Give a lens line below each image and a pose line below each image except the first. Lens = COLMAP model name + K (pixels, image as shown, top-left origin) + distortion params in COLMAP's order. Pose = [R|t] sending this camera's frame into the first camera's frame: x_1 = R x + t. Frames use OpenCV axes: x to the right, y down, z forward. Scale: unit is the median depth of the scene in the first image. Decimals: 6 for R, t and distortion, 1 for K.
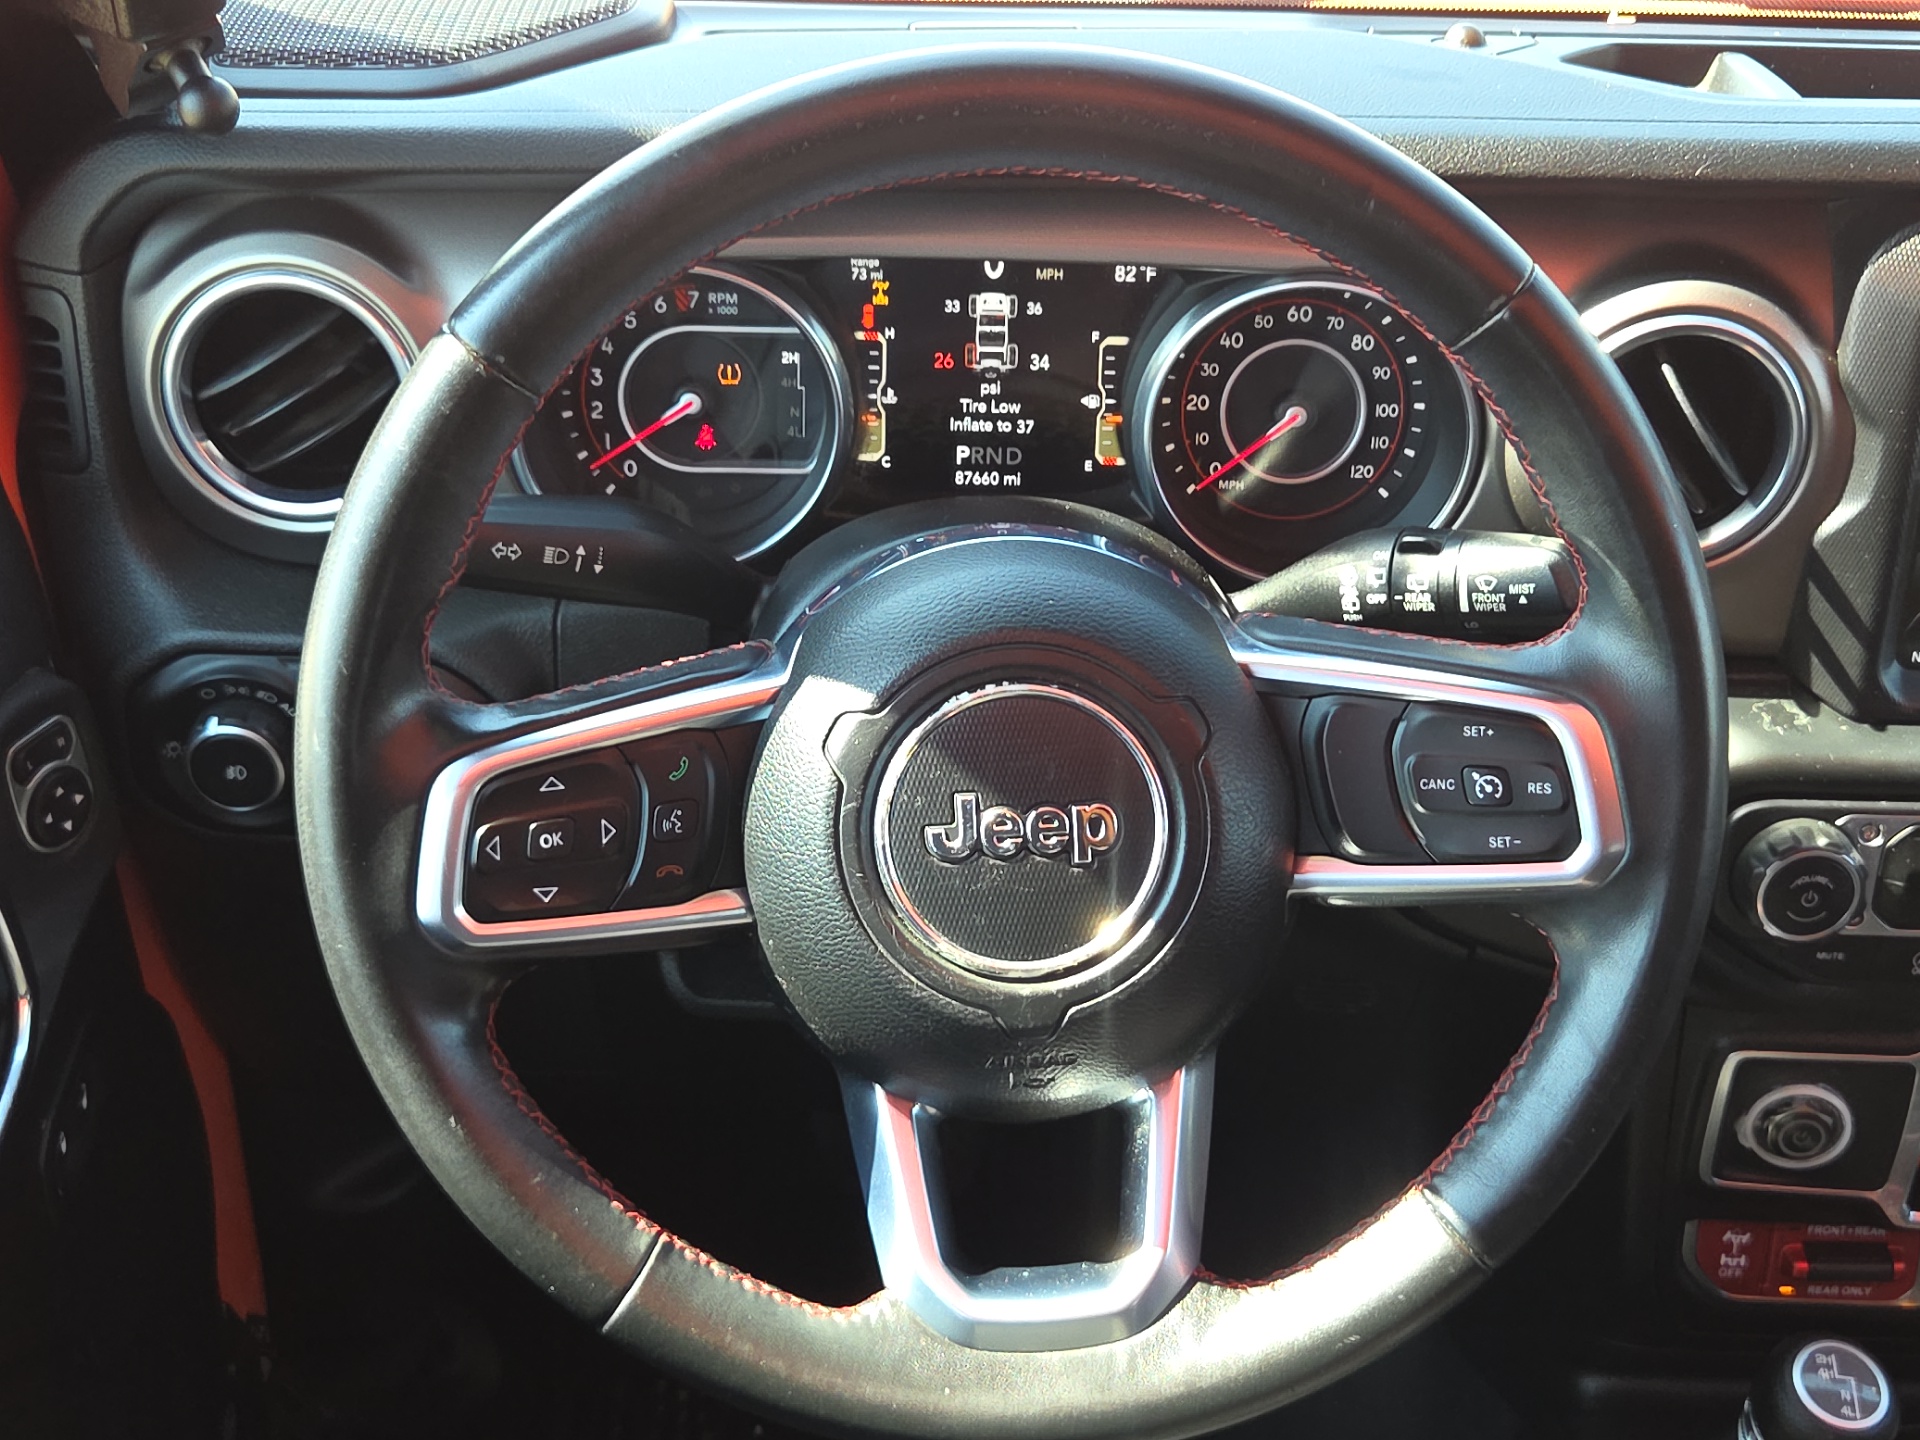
lens RADIAL K [[2429.0, 0, 964.7], [0, 2429.0, 675.0], [0, 0, 1]] dist [-0.003864, -0.042308]
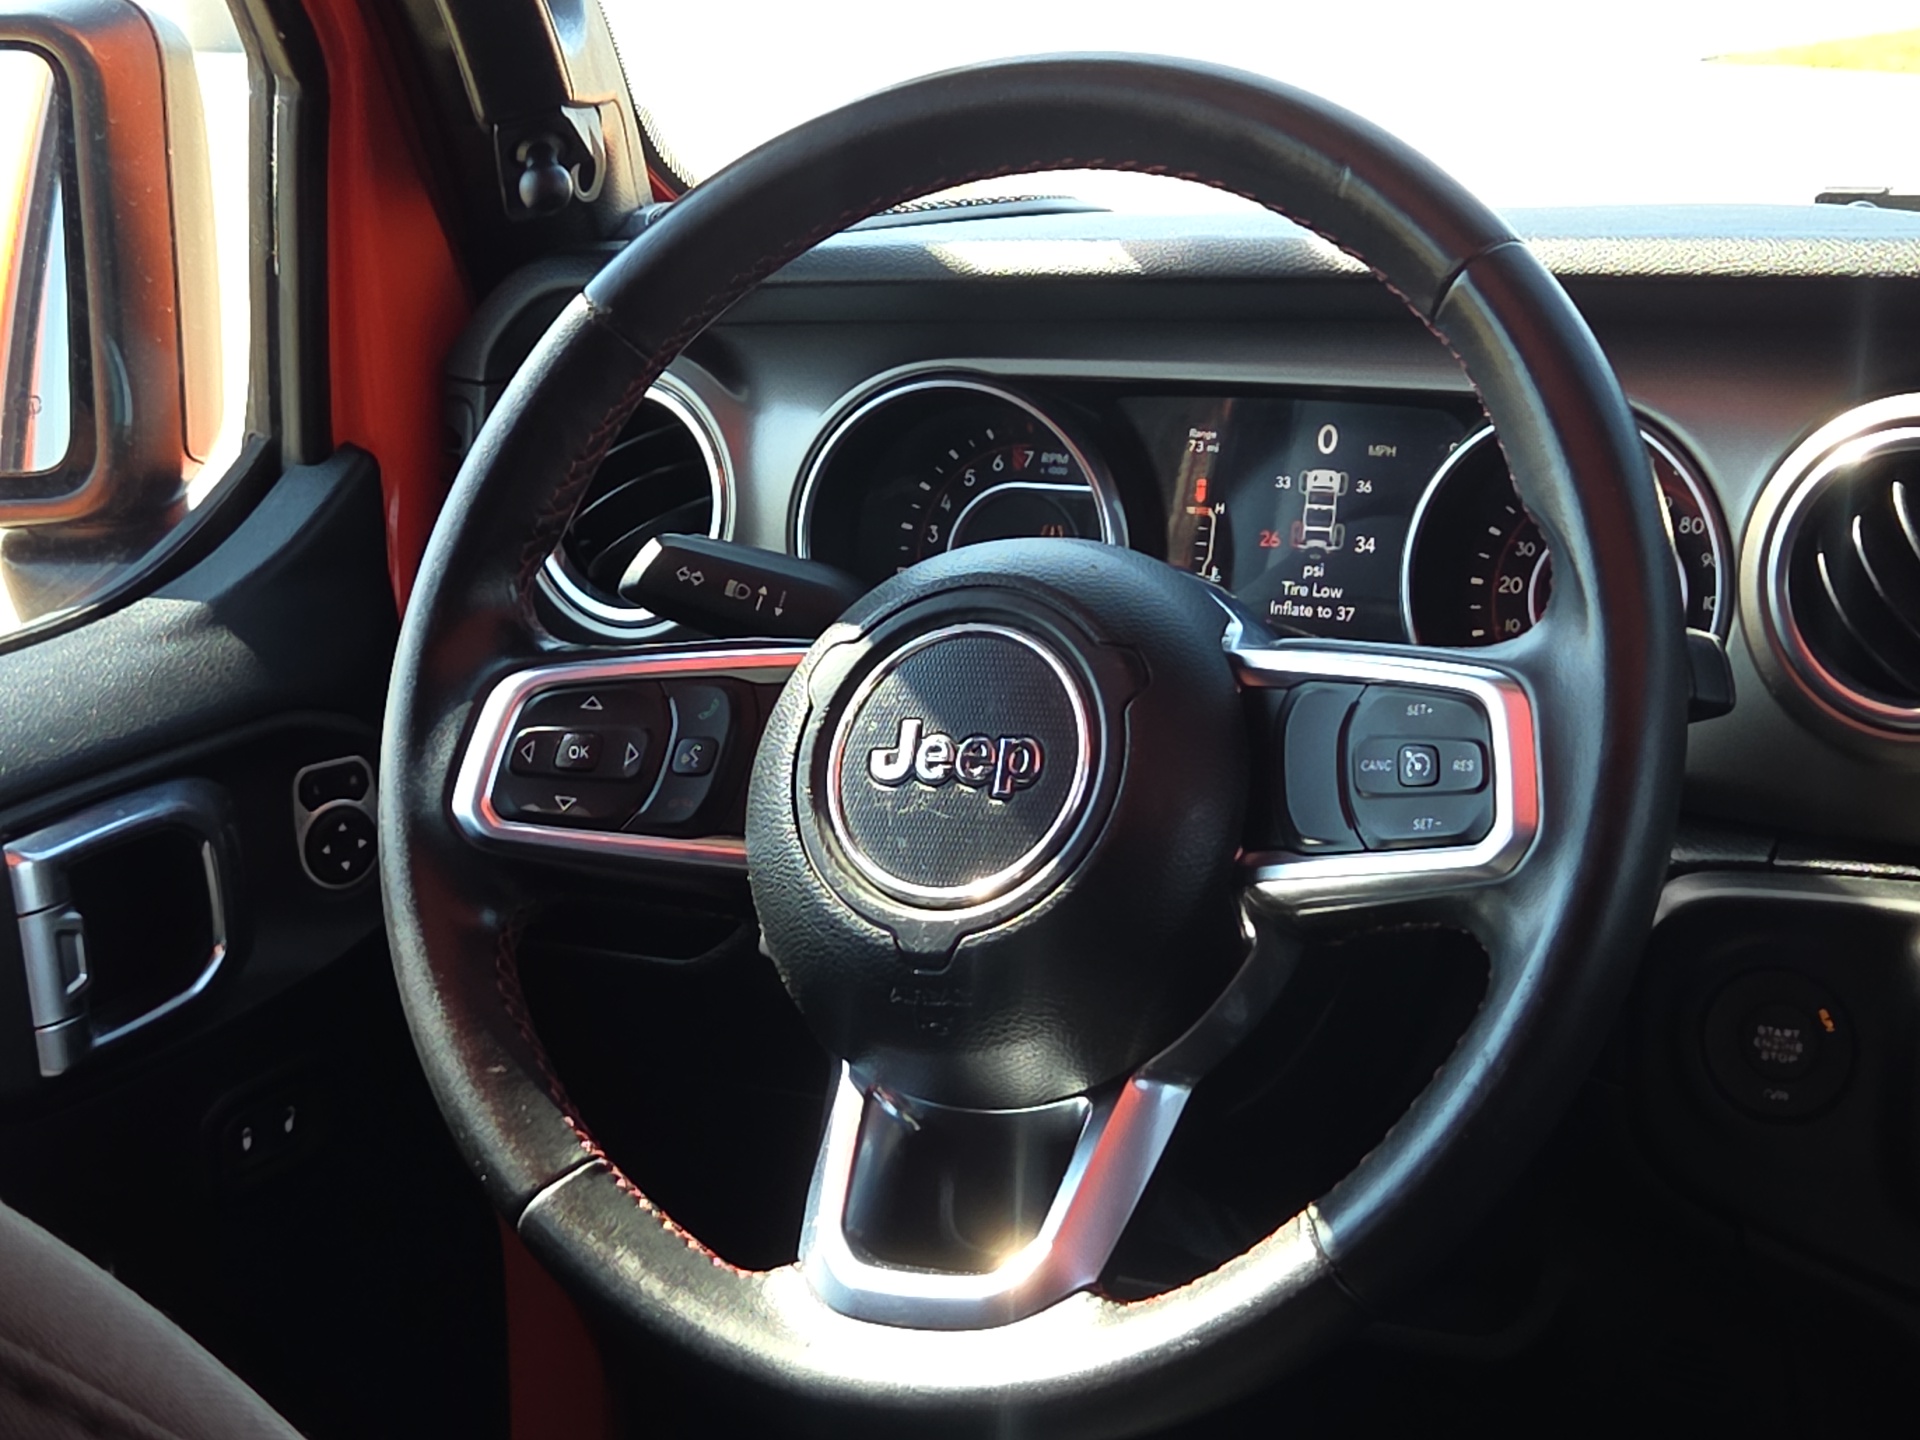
lens RADIAL K [[3559.4, 0, 960.0], [0, 3559.4, 720.0], [0, 0, 1]] dist [0.073363, 0.080420]
pose [[0.875762, 0.057357, -0.479324, 0.559191], [-0.213352, 0.936669, -0.277725, 0.349803], [0.433039, 0.345486, 0.832537, -0.179635]]
